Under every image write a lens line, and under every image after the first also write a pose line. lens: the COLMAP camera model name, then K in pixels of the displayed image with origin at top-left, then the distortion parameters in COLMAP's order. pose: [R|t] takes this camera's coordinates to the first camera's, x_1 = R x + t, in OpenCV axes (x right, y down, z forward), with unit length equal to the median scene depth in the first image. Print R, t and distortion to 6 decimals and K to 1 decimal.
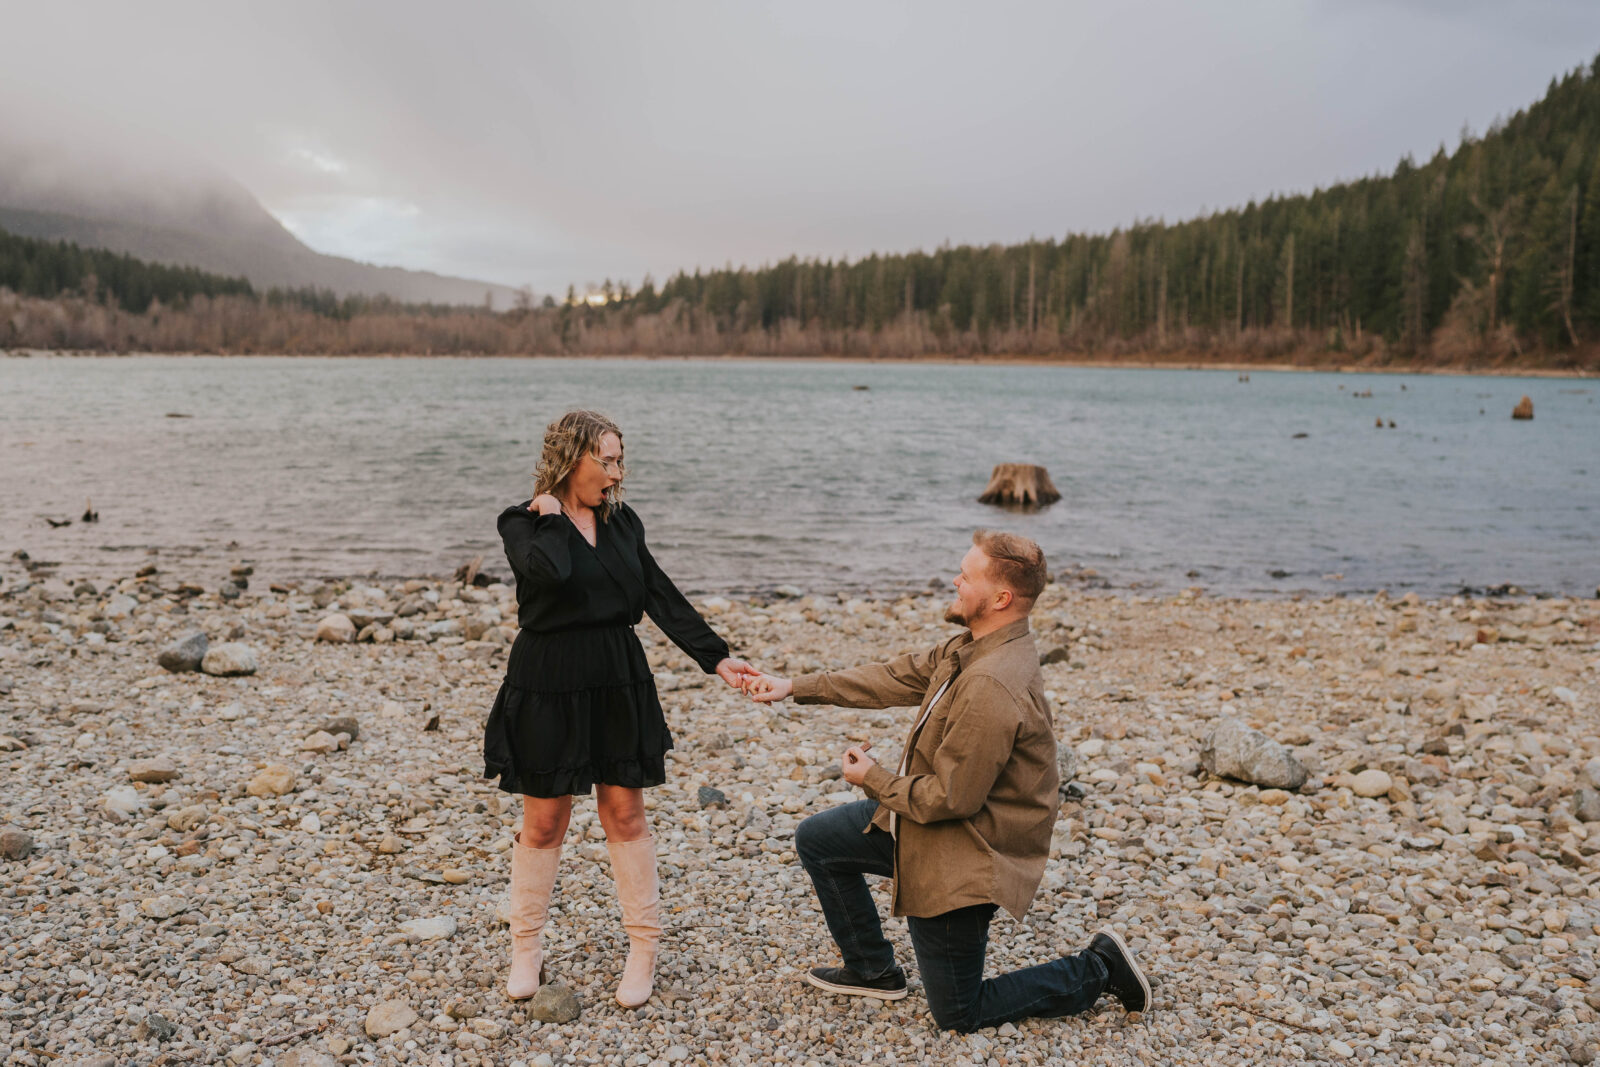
lens RADIAL K [[1812.3, 0, 736.5], [0, 1812.3, 537.2], [0, 0, 1]] dist [-0.043603, 0.135320]
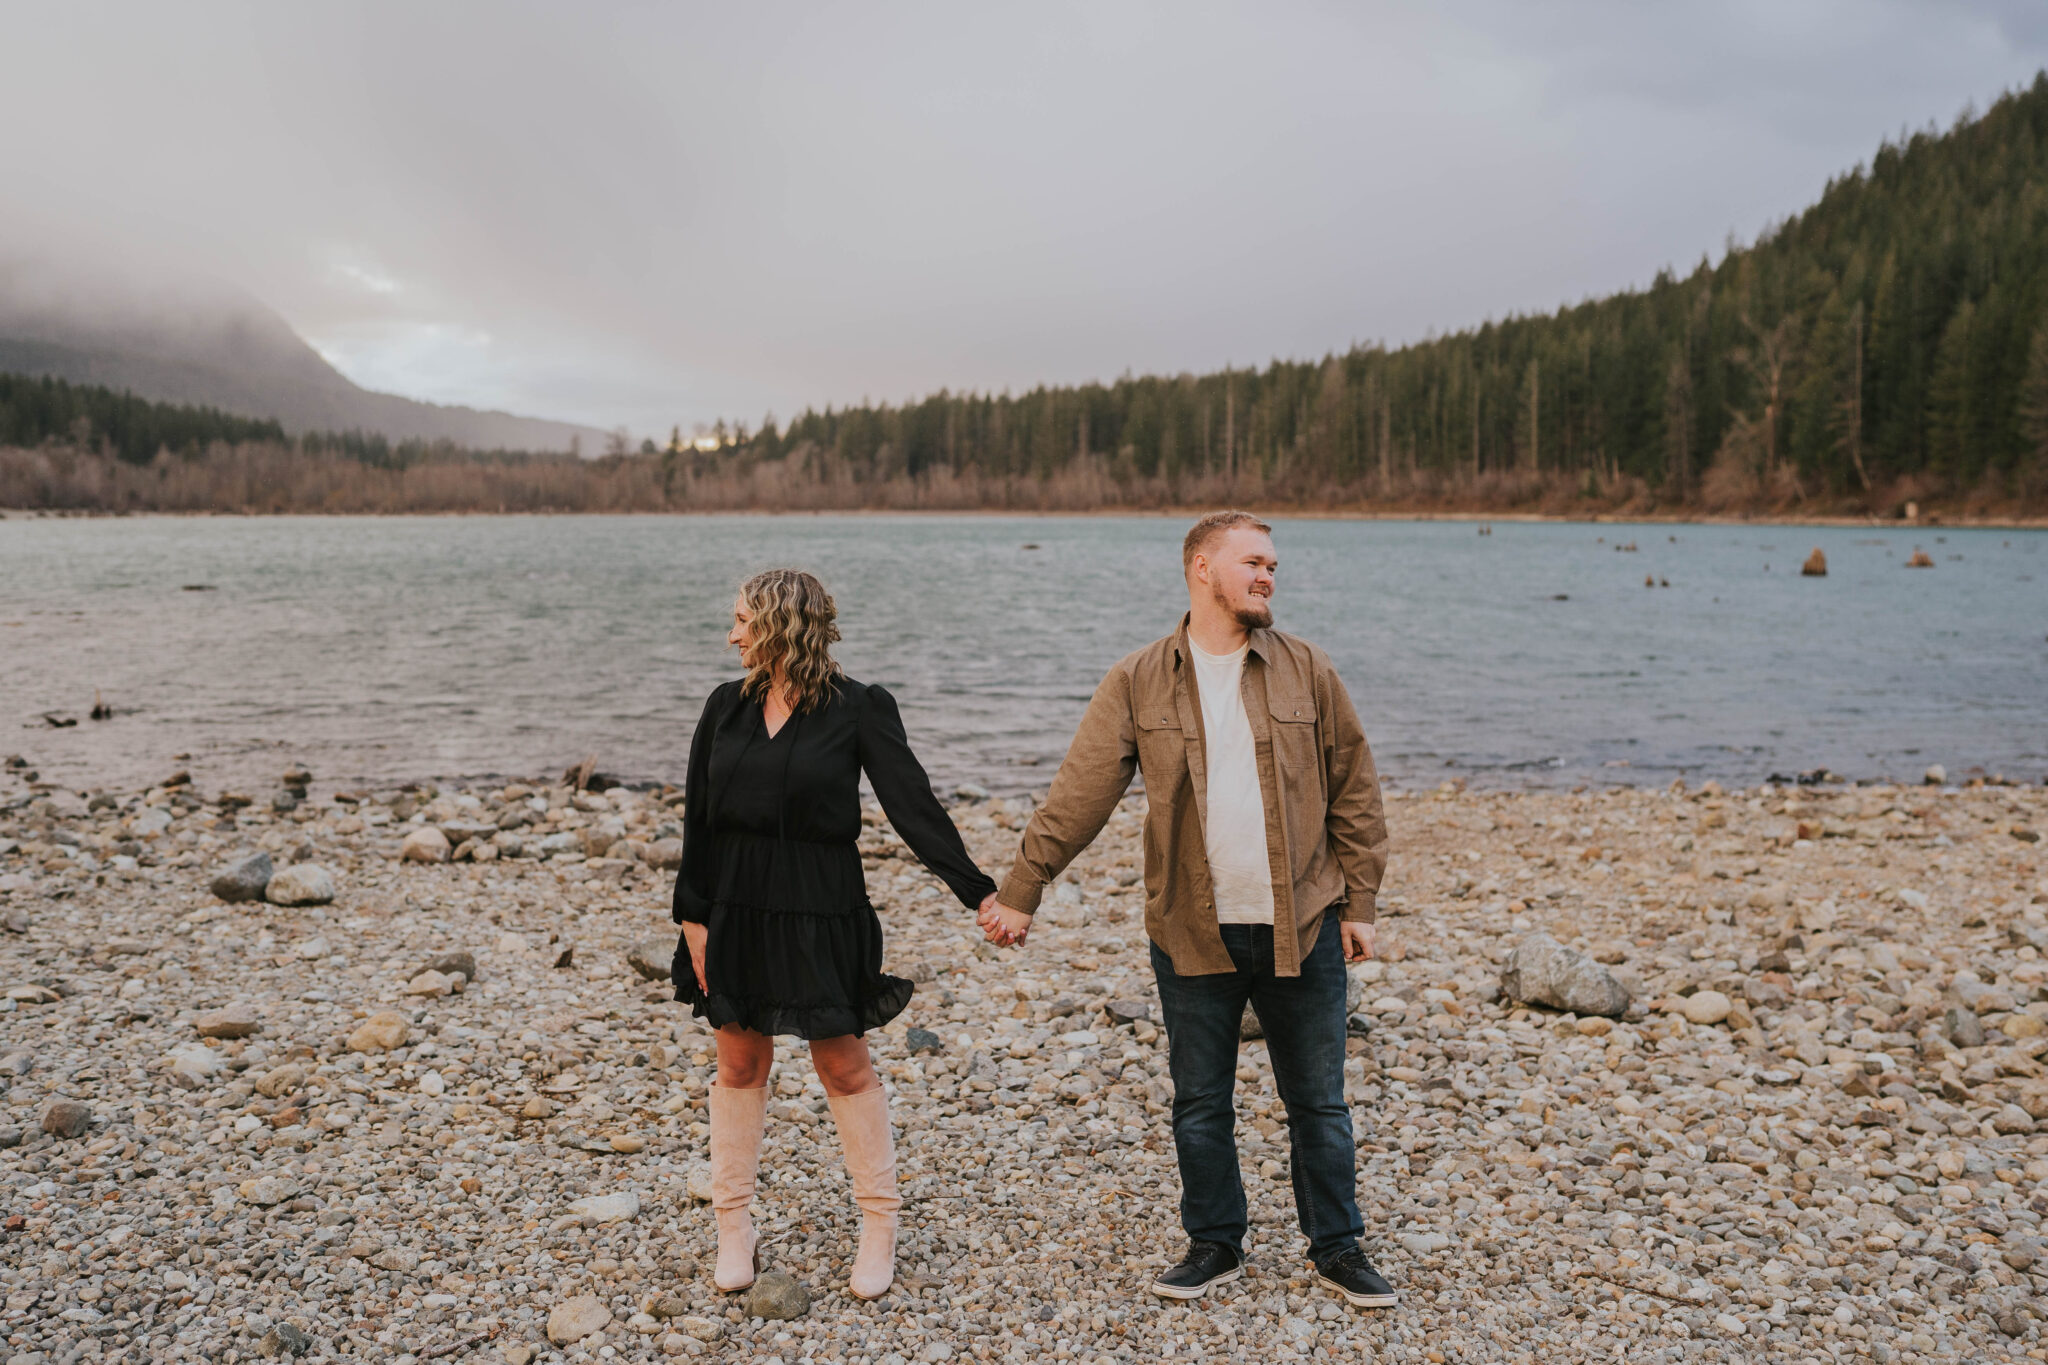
lens RADIAL K [[2194.4, 0, 994.3], [0, 2194.4, 605.1], [0, 0, 1]] dist [-0.043623, 0.137754]
pose [[0.998509, -0.011256, 0.053412, -0.027762], [0.014238, 0.998342, -0.055769, 0.001795], [-0.052696, 0.056446, 0.997014, -0.003757]]
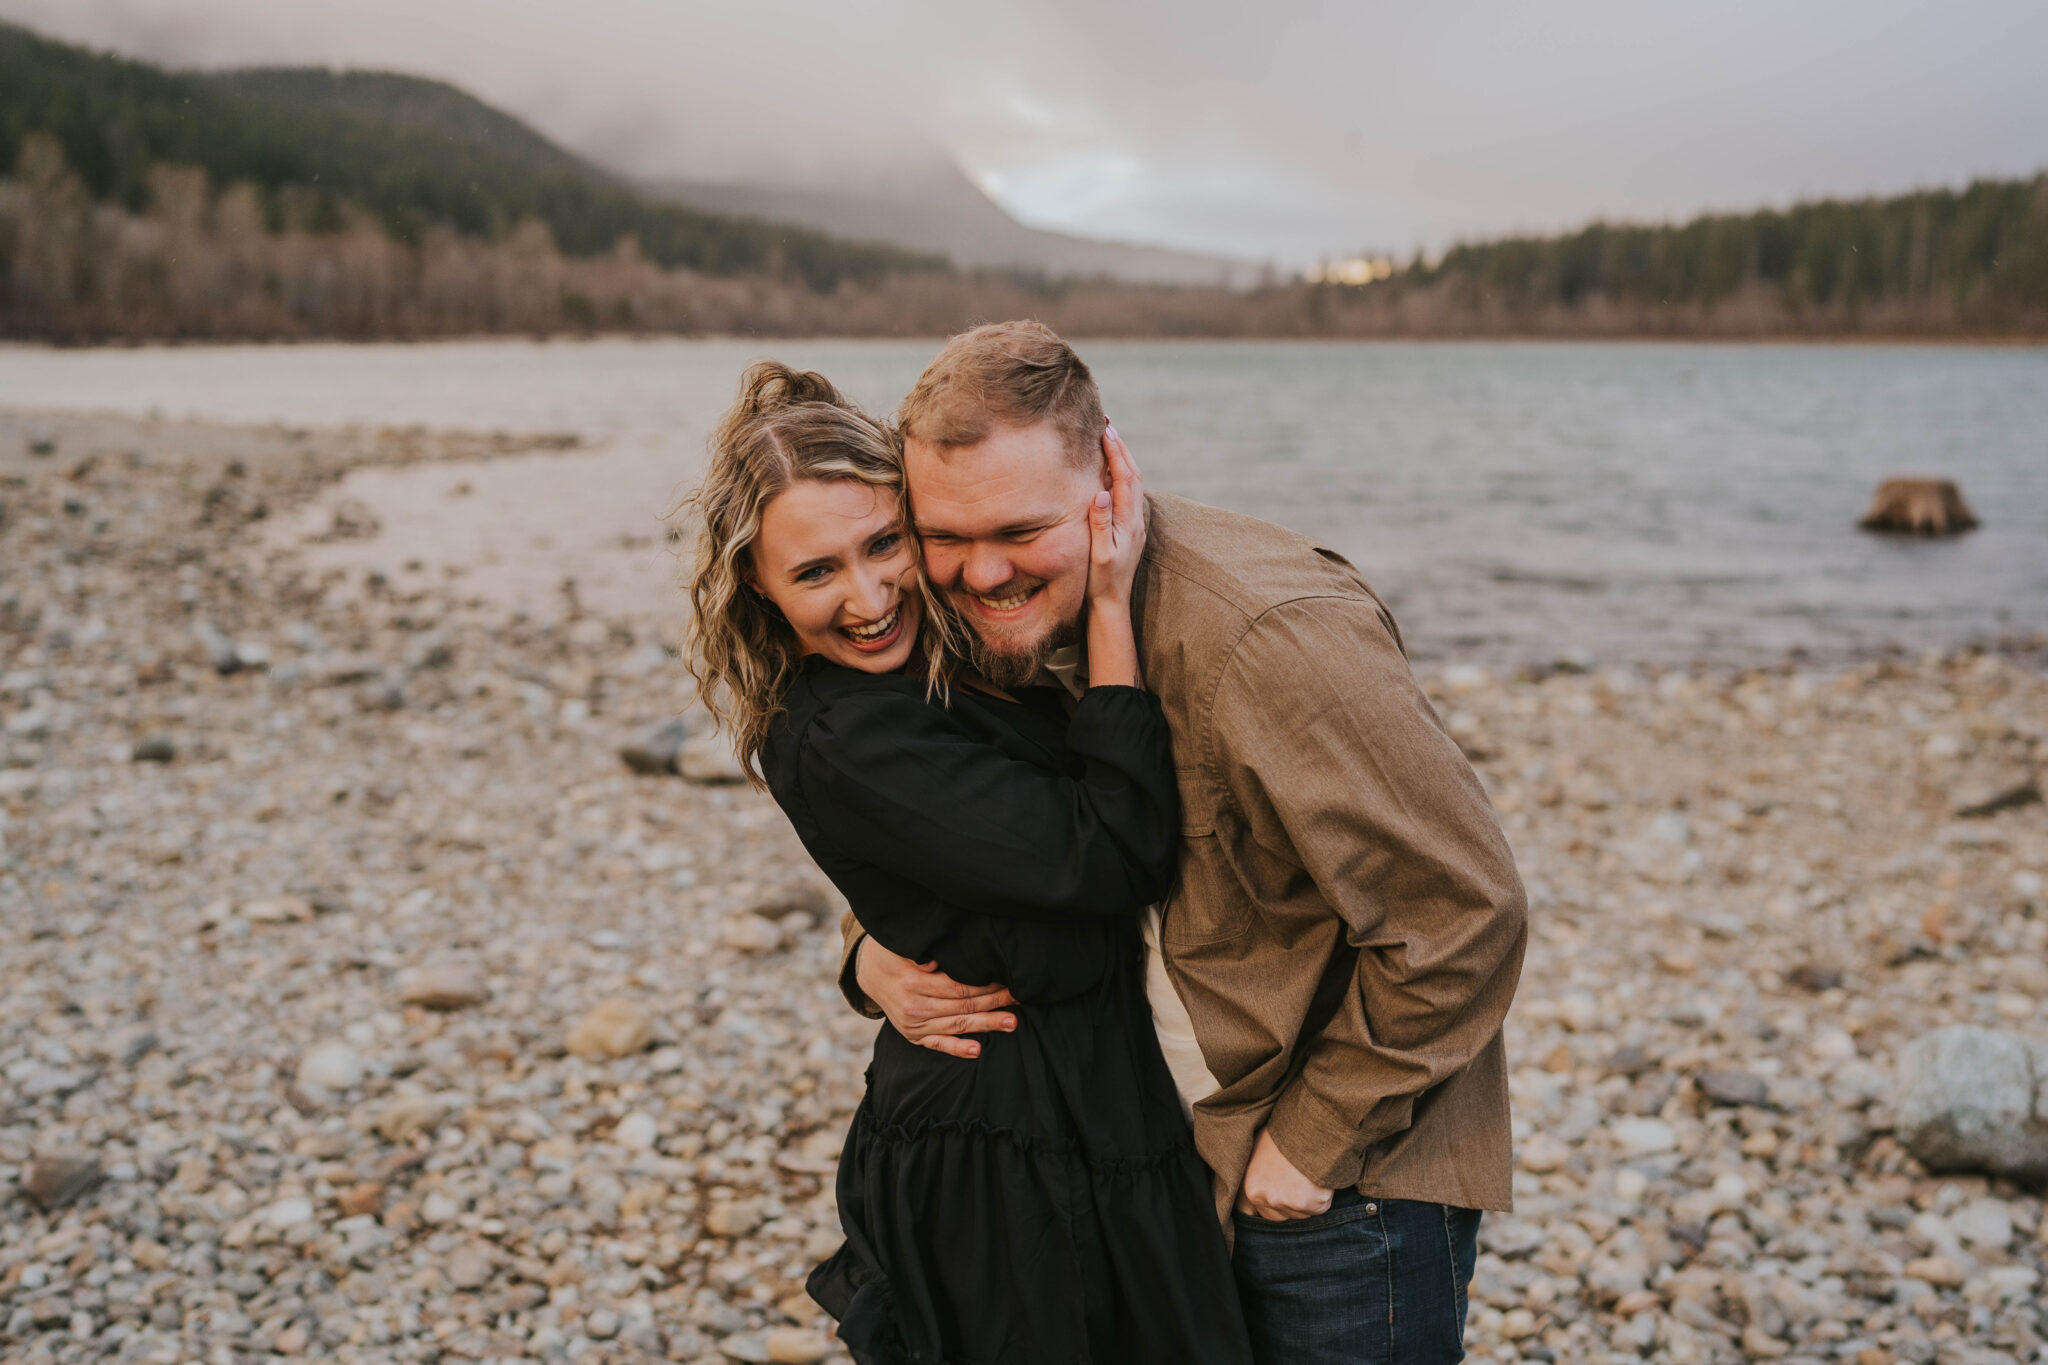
lens RADIAL K [[2146.0, 0, 1021.4], [0, 2146.0, 602.4], [0, 0, 1]] dist [-0.018994, 0.131258]
pose [[0.973570, 0.020753, -0.227444, 0.019033], [-0.015999, 0.999614, 0.022725, -0.015733], [0.227828, -0.018486, 0.973526, 0.326796]]
